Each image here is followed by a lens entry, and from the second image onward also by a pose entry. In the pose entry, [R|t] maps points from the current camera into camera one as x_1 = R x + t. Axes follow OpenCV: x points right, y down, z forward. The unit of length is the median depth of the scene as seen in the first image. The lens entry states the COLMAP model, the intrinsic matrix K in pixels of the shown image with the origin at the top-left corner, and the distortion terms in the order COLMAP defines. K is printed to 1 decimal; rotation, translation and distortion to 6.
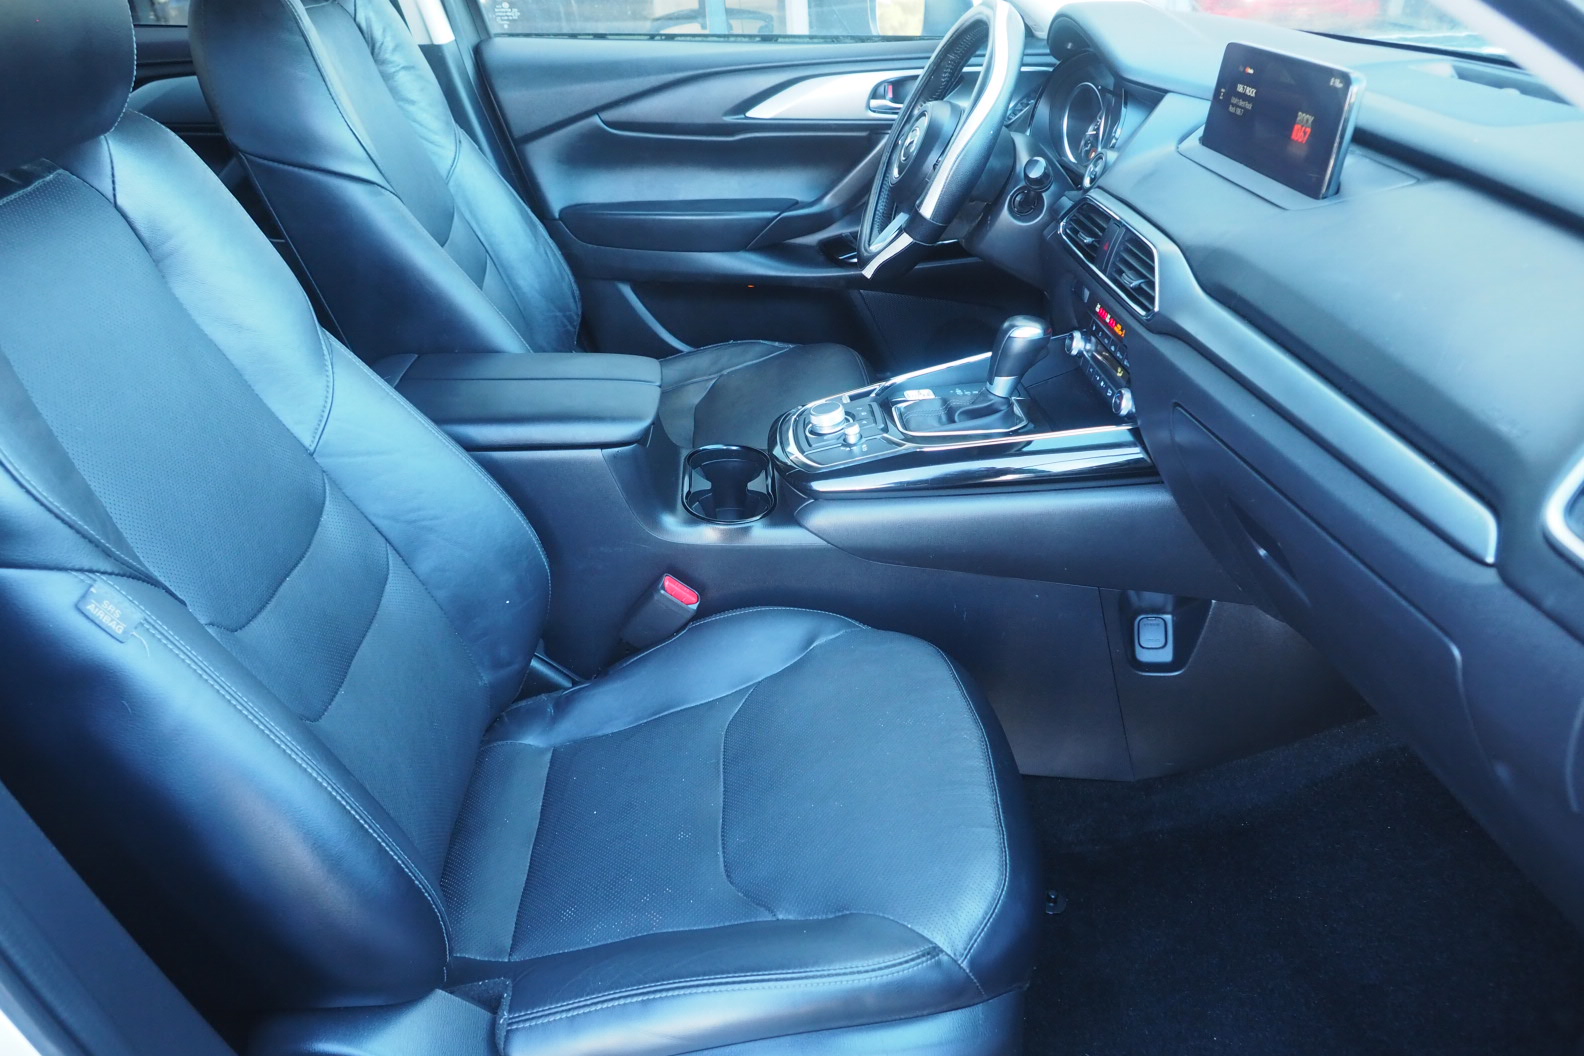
lens RADIAL K [[1114.1, 0, 795.6], [0, 1114.1, 523.3], [0, 0, 1]] dist [-0.043328, 0.002507]
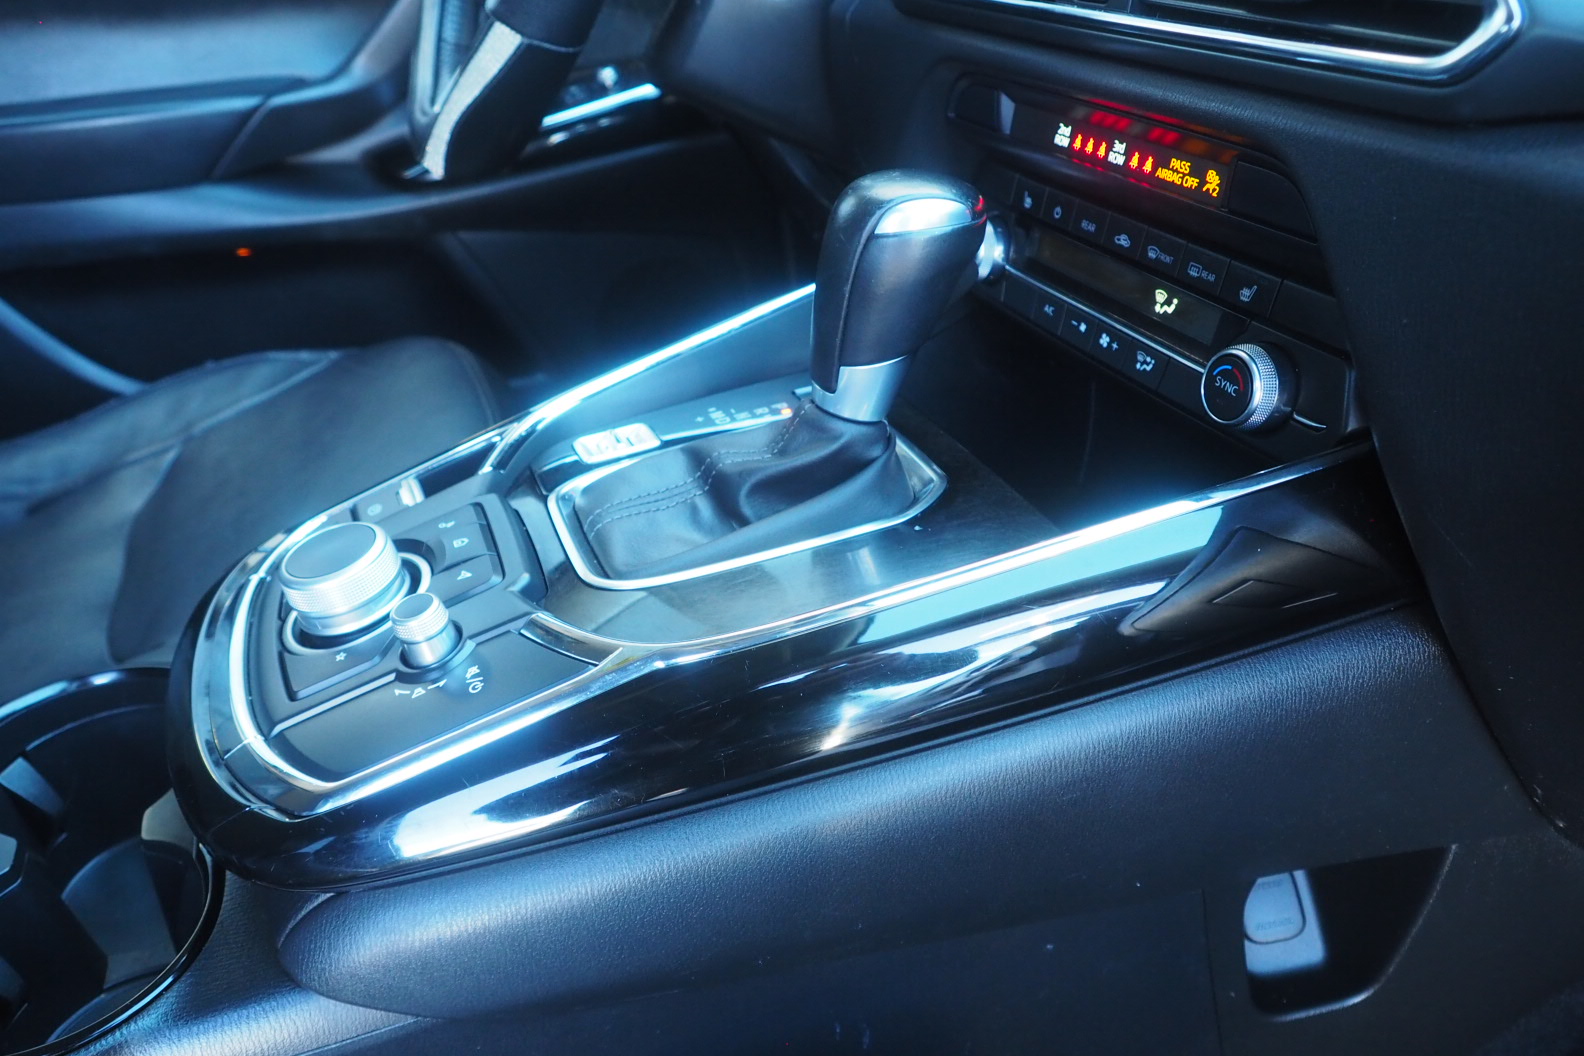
lens RADIAL K [[1114.1, 0, 795.6], [0, 1114.1, 523.3], [0, 0, 1]] dist [-0.043328, 0.002507]
pose [[0.946180, -0.187997, 0.263439, 0.066083], [0.181776, 0.982167, 0.048024, -0.097261], [-0.267769, 0.002448, 0.963480, 0.638659]]
